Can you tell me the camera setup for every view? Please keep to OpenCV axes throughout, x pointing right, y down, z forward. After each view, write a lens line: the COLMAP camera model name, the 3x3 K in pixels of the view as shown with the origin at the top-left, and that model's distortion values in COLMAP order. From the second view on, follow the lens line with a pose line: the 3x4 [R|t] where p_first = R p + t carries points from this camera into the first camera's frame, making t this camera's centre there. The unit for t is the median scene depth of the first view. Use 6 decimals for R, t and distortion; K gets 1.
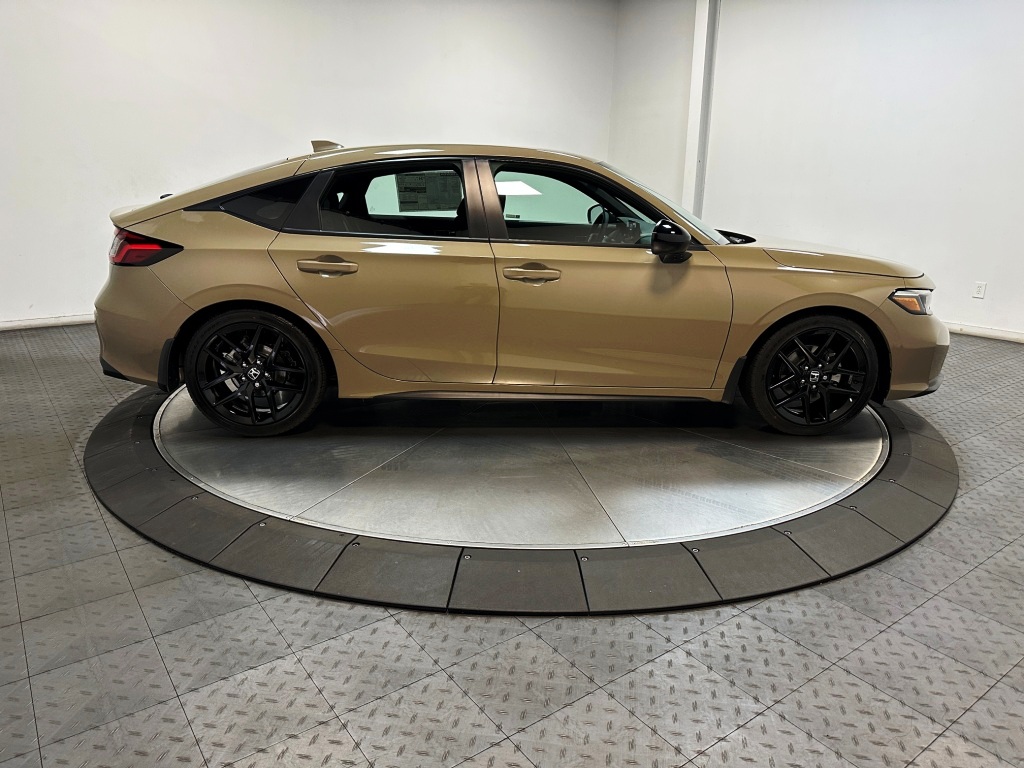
lens RADIAL K [[710.3, 0, 521.4], [0, 710.3, 389.8], [0, 0, 1]] dist [0.030054, -0.041420]
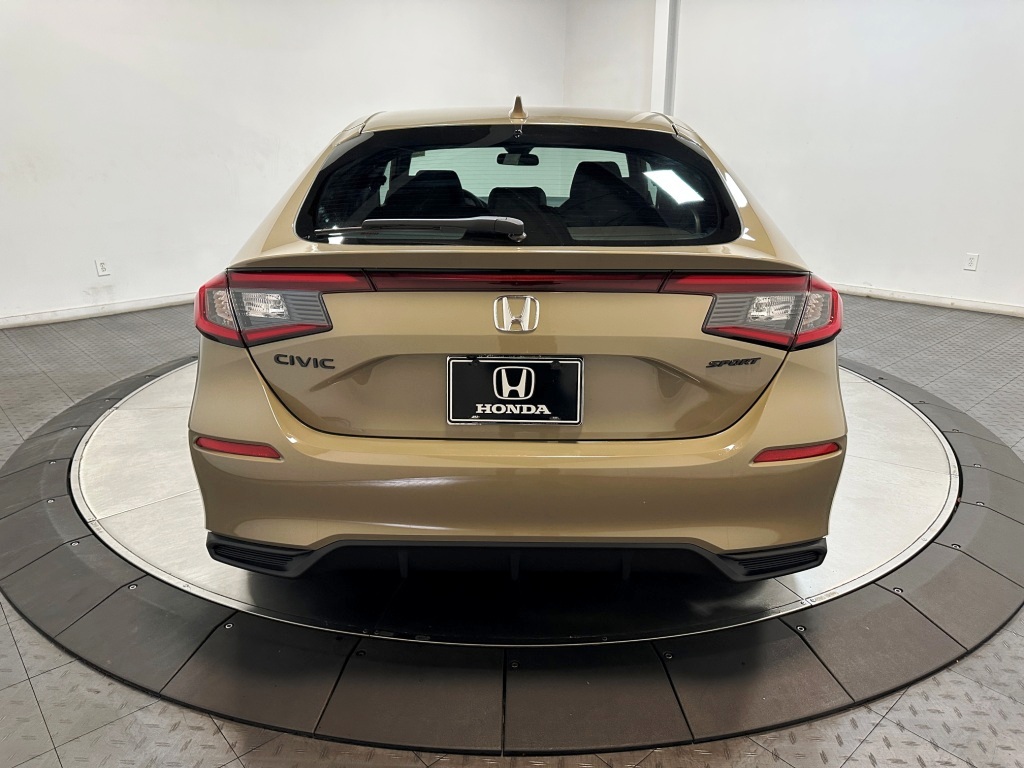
lens RADIAL K [[710.3, 0, 509.3], [0, 710.3, 378.2], [0, 0, 1]] dist [0.030054, -0.041420]
pose [[0.996233, -0.040845, 0.076491, -0.127362], [0.039141, 0.998954, 0.023641, -0.083002], [-0.077376, -0.020558, 0.996790, 0.256153]]
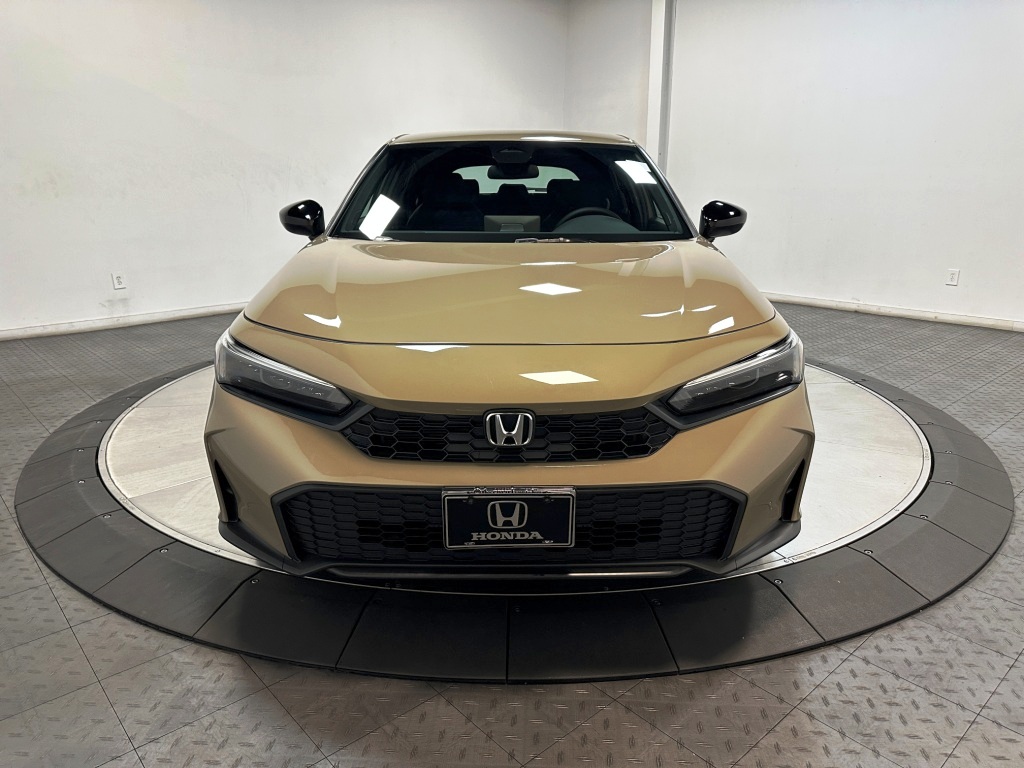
lens RADIAL K [[710.3, 0, 521.0], [0, 710.3, 380.1], [0, 0, 1]] dist [0.030054, -0.041420]
pose [[0.995148, -0.038251, 0.090652, -0.137500], [0.039628, 0.999124, -0.013432, -0.018685], [-0.090059, 0.016959, 0.995792, 0.171029]]
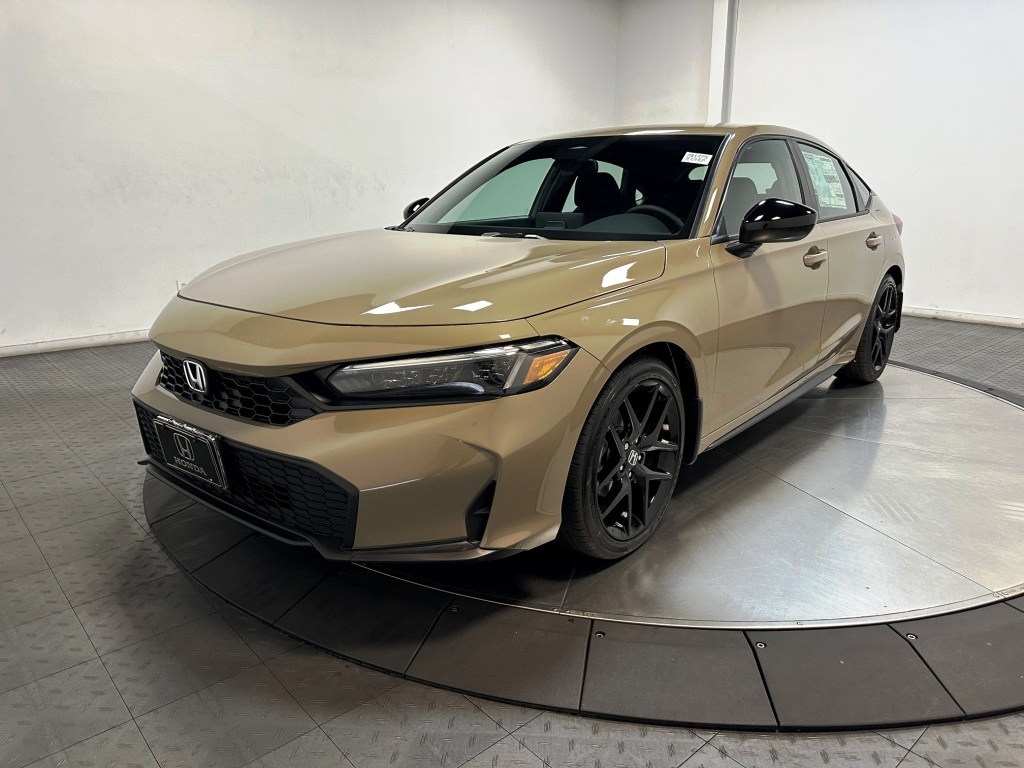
lens RADIAL K [[710.3, 0, 509.6], [0, 710.3, 384.9], [0, 0, 1]] dist [0.030054, -0.041420]
pose [[0.996254, -0.038467, 0.077448, -0.384178], [0.040218, 0.998966, -0.021181, -0.028757], [-0.076553, 0.024216, 0.996771, 0.272799]]
